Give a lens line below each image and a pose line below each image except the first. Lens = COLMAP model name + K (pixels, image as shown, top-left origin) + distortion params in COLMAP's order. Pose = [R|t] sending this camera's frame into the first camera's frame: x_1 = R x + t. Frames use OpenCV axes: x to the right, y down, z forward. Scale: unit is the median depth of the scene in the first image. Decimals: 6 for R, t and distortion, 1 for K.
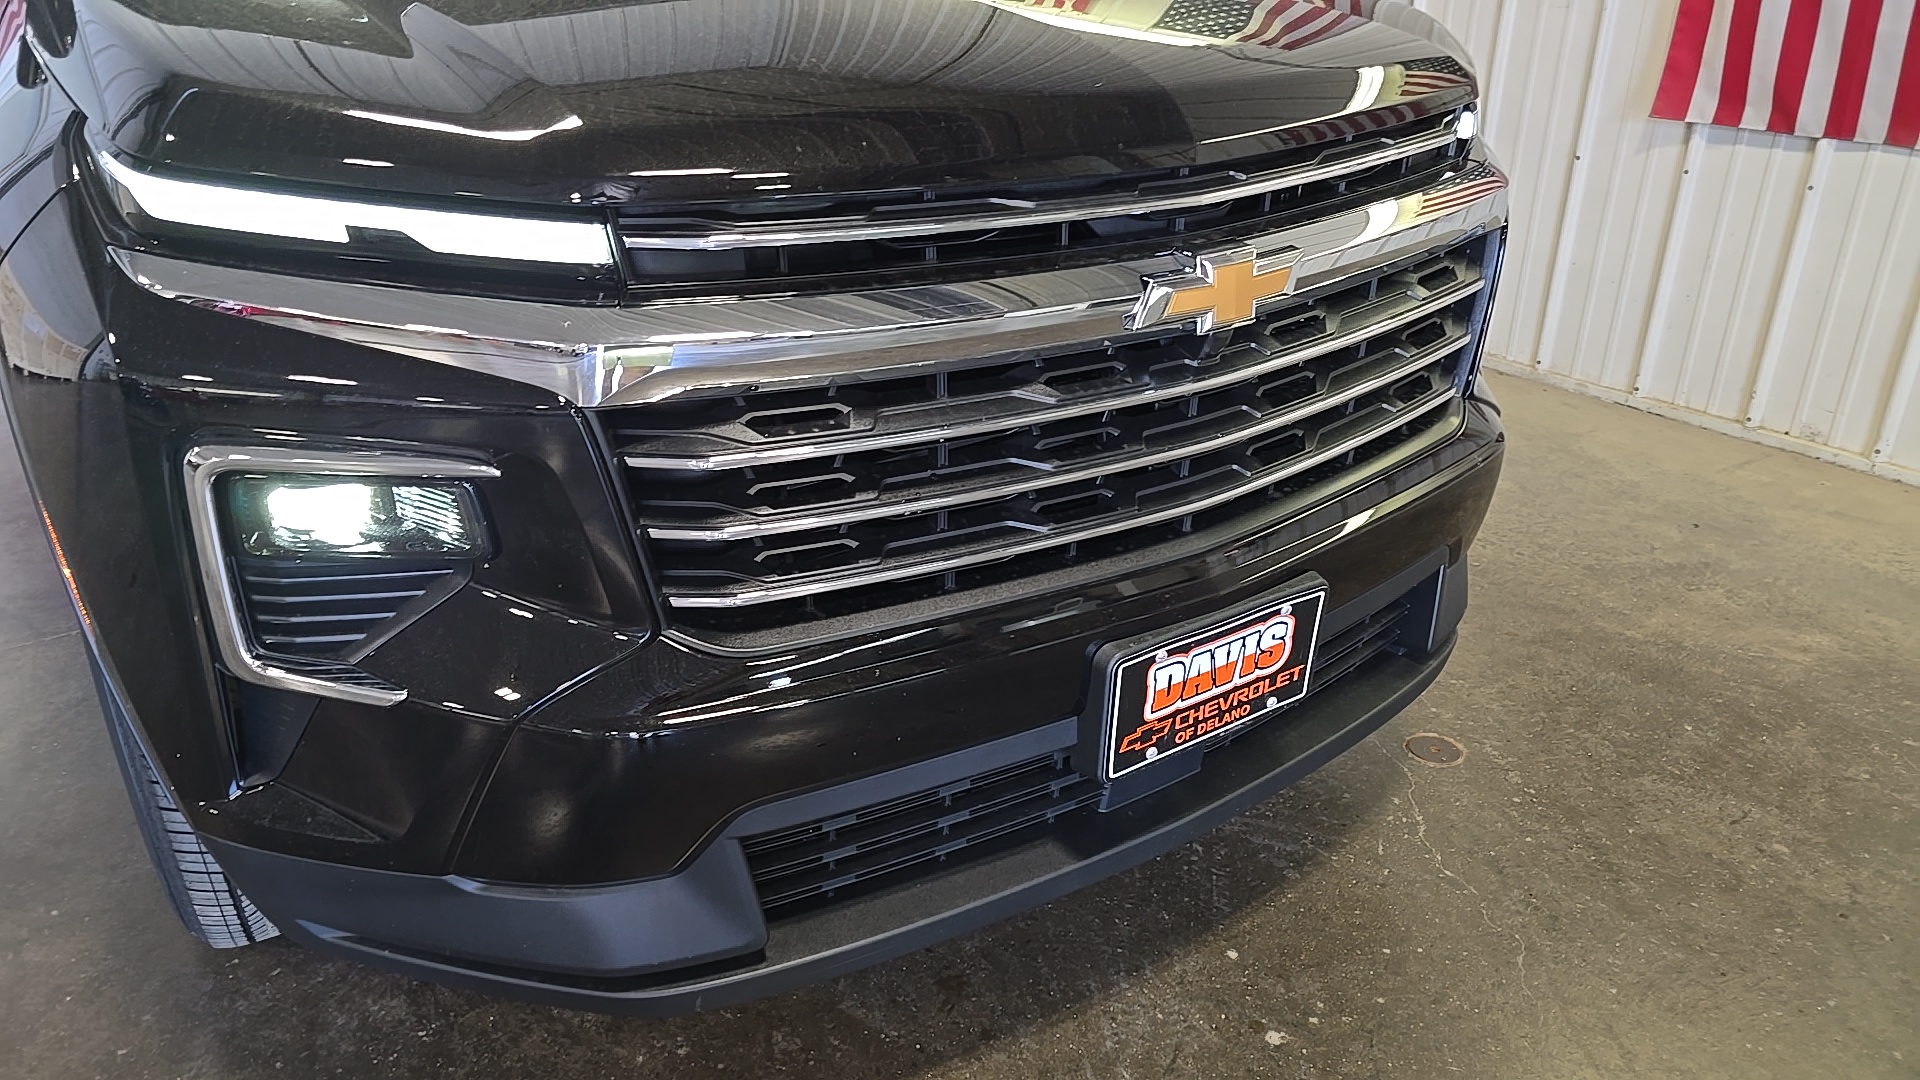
lens RADIAL K [[1304.4, 0, 953.8], [0, 1304.4, 538.4], [0, 0, 1]] dist [0.056975, -0.050532]
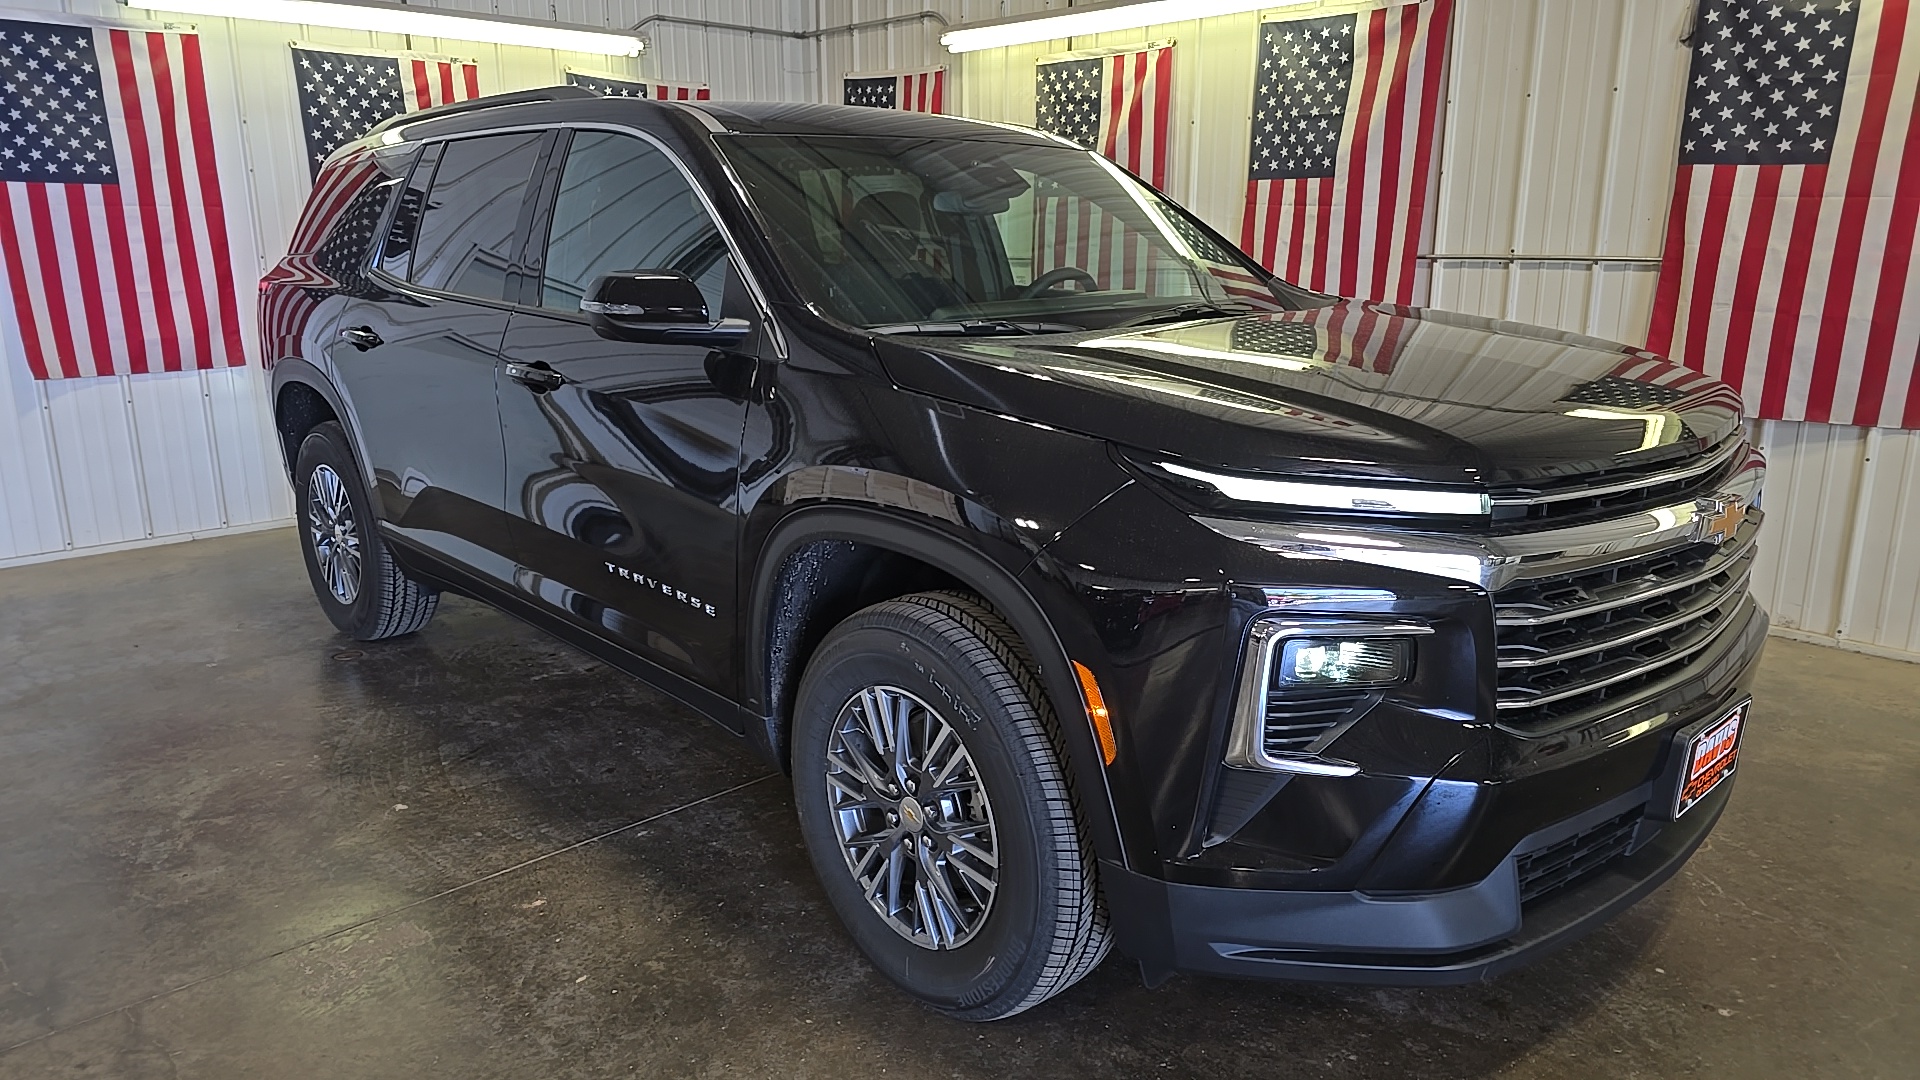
lens RADIAL K [[1304.4, 0, 959.8], [0, 1304.4, 549.3], [0, 0, 1]] dist [0.056975, -0.050532]
pose [[0.986616, -0.036570, 0.158910, -0.949937], [0.065672, 0.981112, -0.181954, 0.092457], [-0.149254, 0.189954, 0.970382, -0.485892]]
